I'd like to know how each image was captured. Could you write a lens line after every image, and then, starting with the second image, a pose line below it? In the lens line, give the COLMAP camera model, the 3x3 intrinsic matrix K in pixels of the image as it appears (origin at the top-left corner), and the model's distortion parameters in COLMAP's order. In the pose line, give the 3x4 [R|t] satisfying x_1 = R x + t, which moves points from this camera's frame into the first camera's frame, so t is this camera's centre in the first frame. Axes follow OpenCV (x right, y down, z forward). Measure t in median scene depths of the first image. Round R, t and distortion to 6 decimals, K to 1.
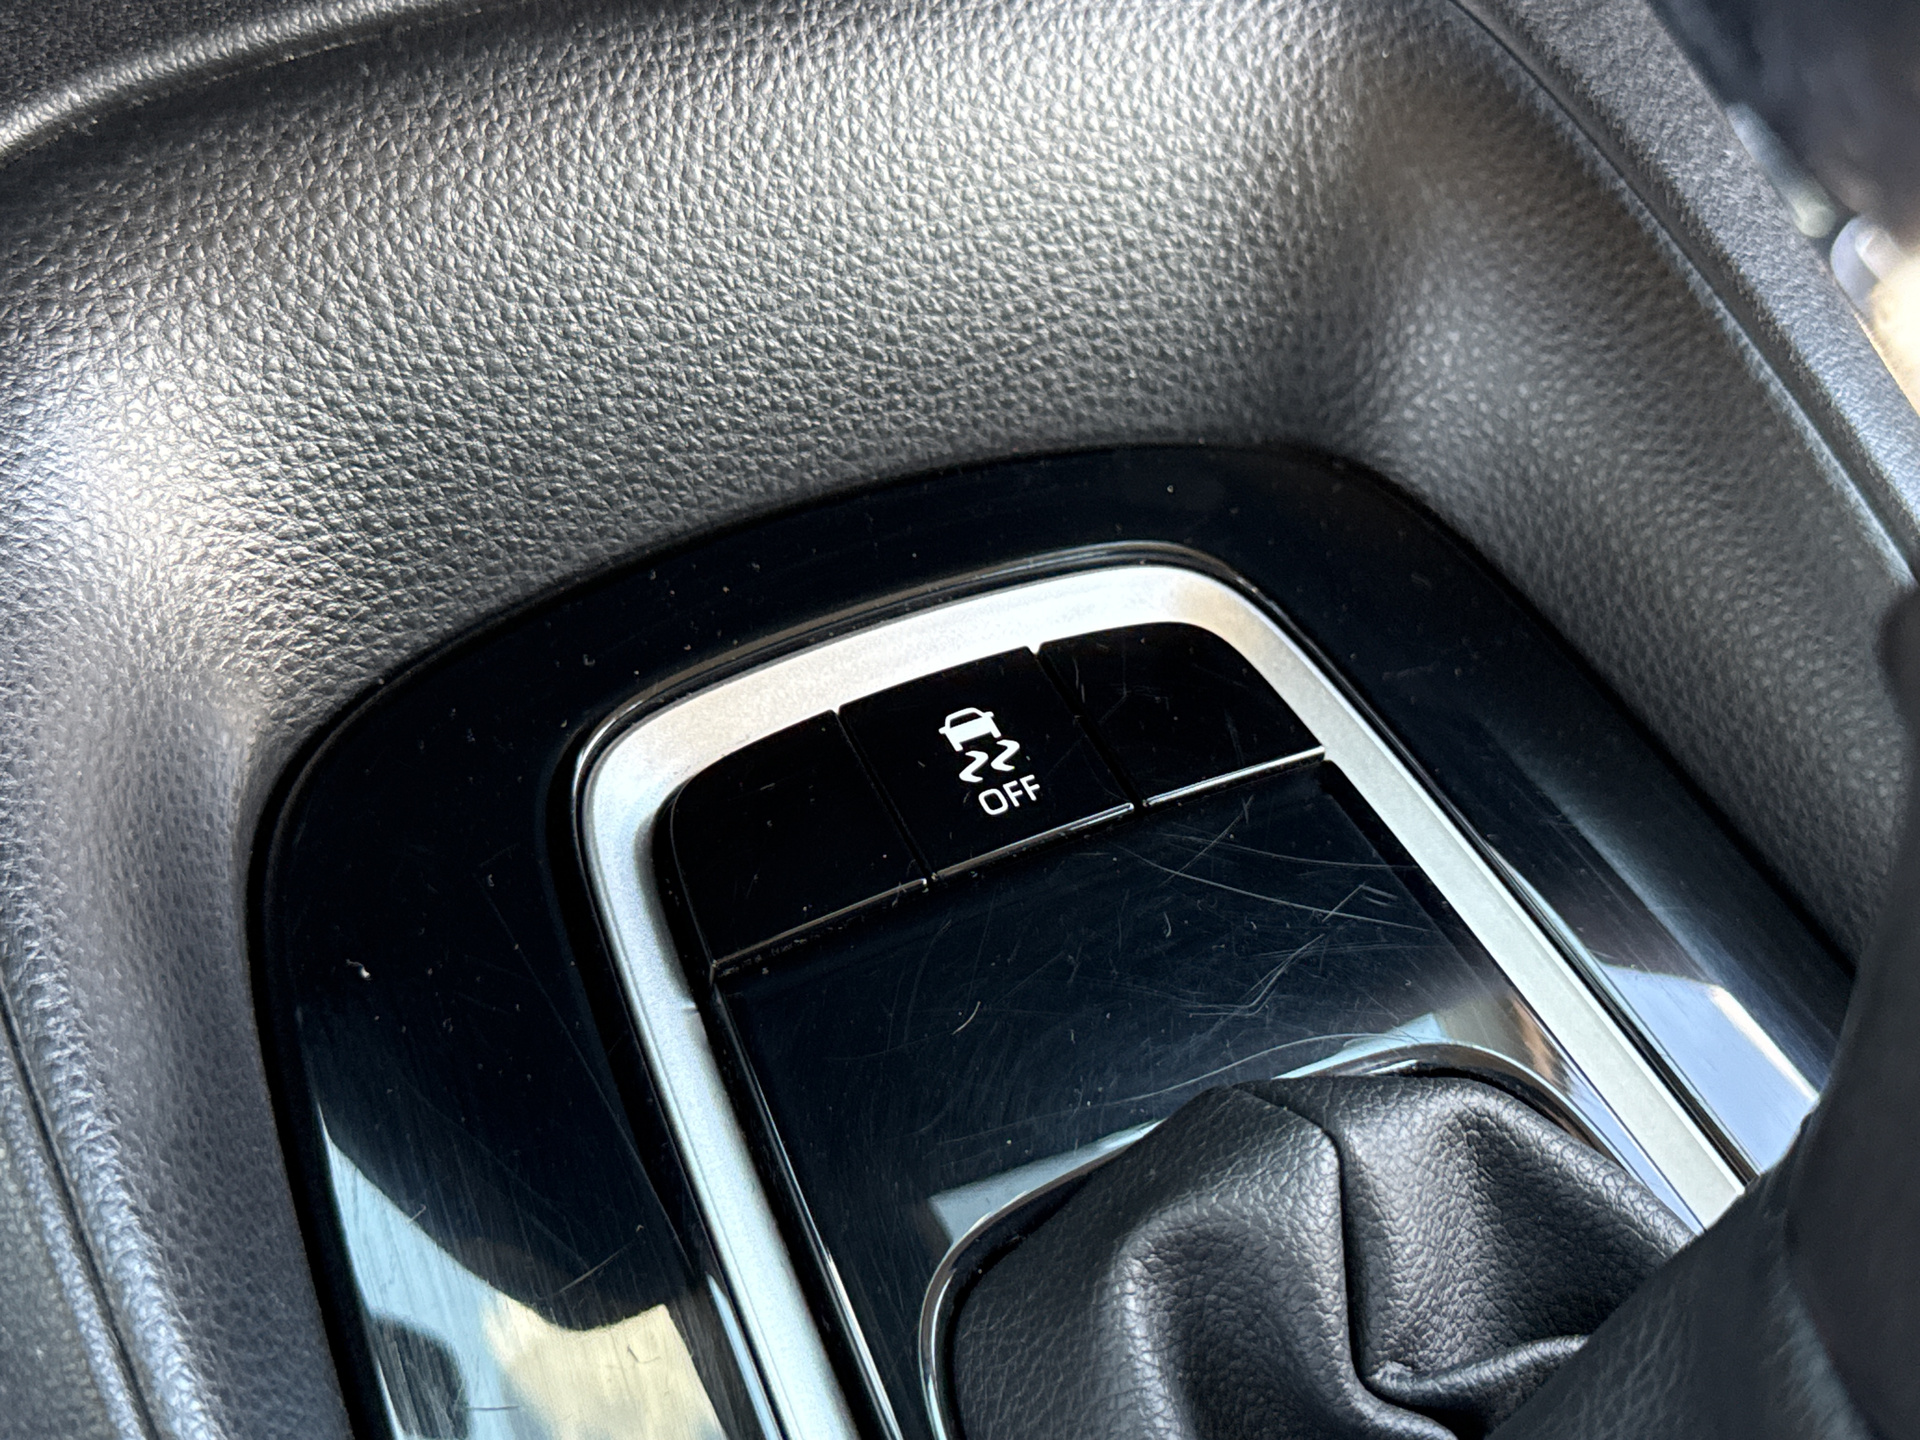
lens RADIAL K [[2730.7, 0, 947.1], [0, 2730.7, 731.0], [0, 0, 1]] dist [0.095762, 0.000000]
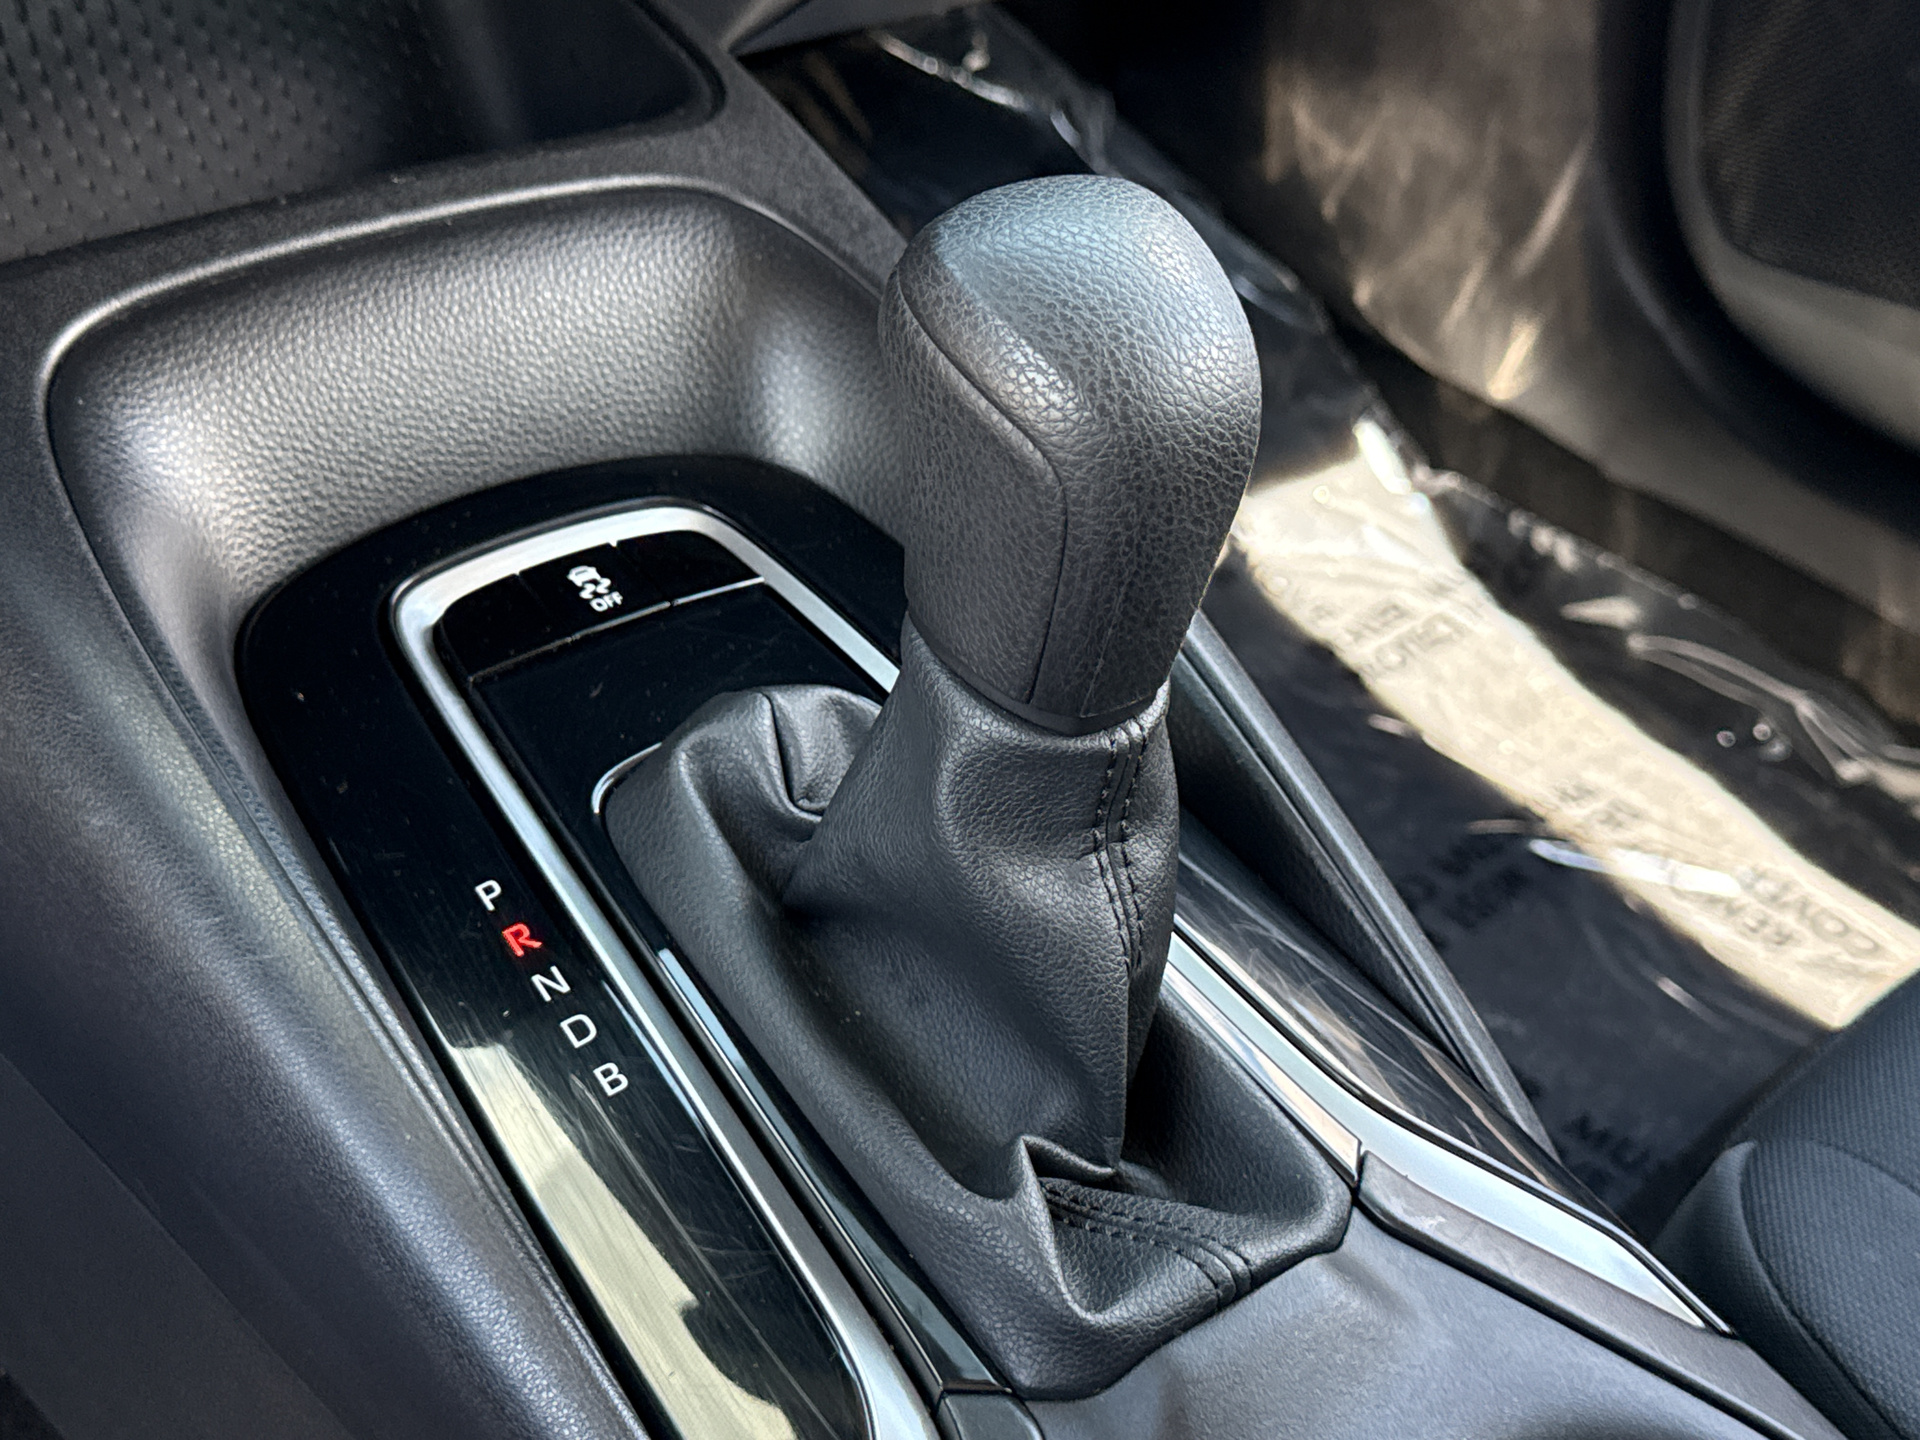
lens RADIAL K [[2730.7, 0, 943.9], [0, 2730.7, 727.3], [0, 0, 1]] dist [0.095762, 0.000000]
pose [[0.984201, -0.107158, 0.140947, -0.026761], [0.128823, 0.979502, -0.154858, 0.451346], [-0.121463, 0.170568, 0.977831, -0.982143]]
